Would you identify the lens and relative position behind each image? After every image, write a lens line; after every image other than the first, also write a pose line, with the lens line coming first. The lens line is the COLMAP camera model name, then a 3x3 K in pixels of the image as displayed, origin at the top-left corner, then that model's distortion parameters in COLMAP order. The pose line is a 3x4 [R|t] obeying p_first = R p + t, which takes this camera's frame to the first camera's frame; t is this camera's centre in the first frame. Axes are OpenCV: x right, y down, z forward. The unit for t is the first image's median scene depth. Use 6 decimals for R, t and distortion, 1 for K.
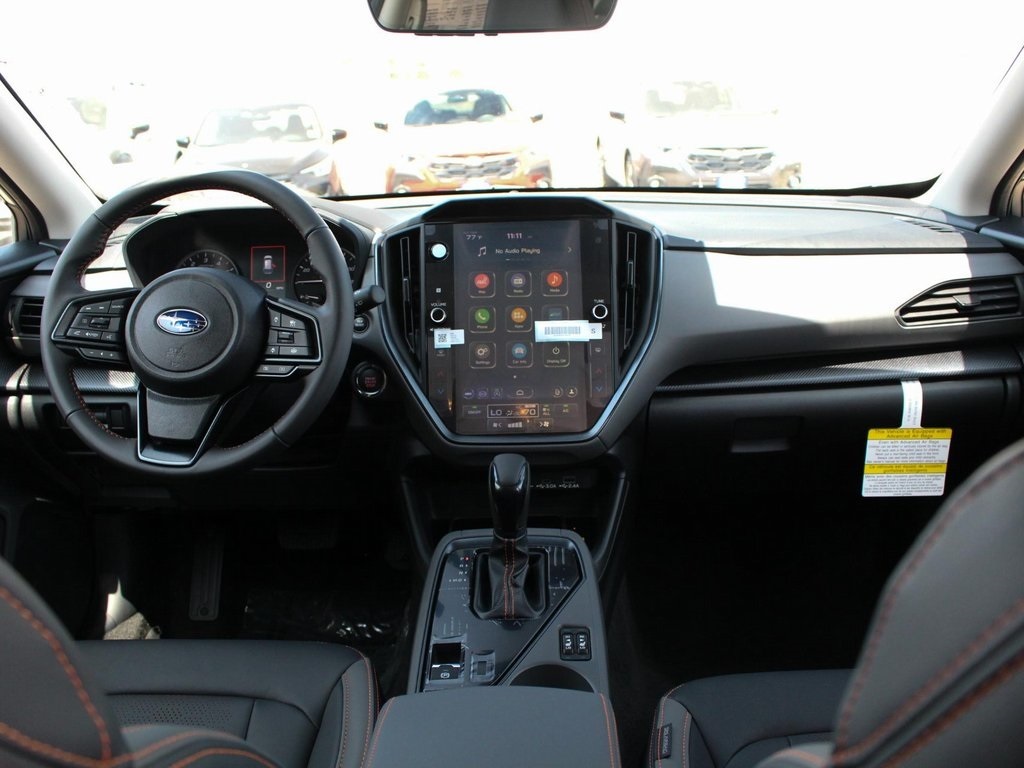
lens RADIAL K [[942.5, 0, 512.0], [0, 942.5, 384.0], [0, 0, 1]] dist [-0.168850, 0.127176]
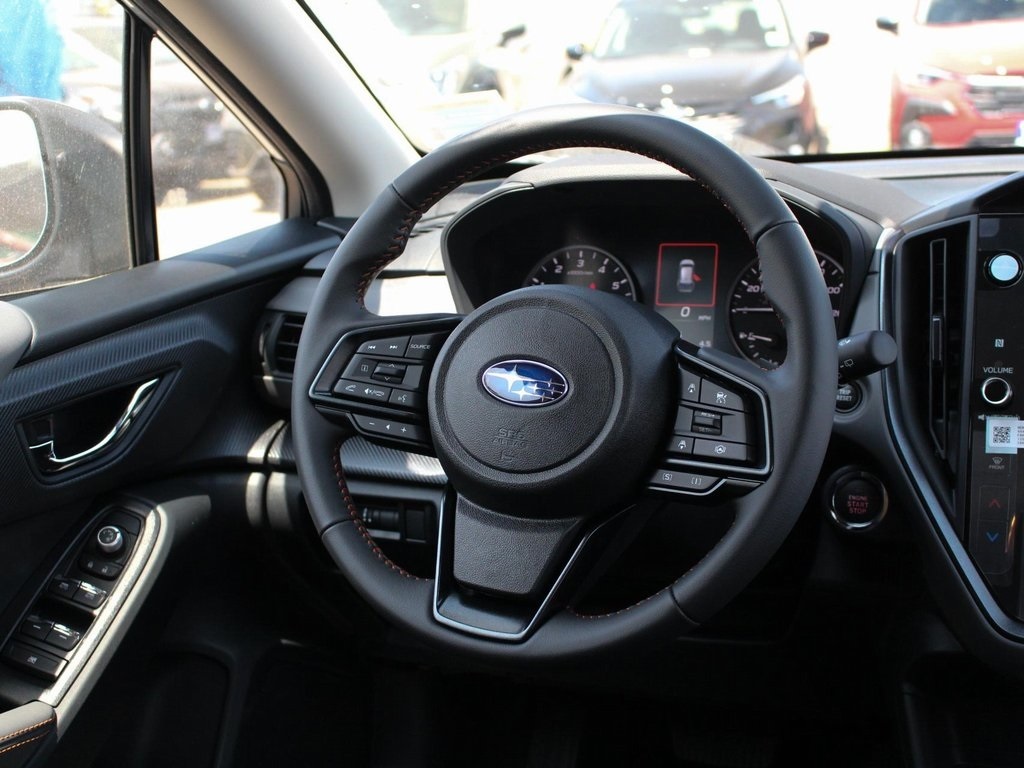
lens RADIAL K [[1491.7, 0, 512.0], [0, 1491.7, 384.0], [0, 0, 1]] dist [-0.090878, 0.091874]
pose [[0.929621, 0.057615, -0.363984, -0.029992], [-0.070147, 0.997309, -0.021293, -0.041033], [0.361778, 0.045326, 0.931162, 0.133703]]
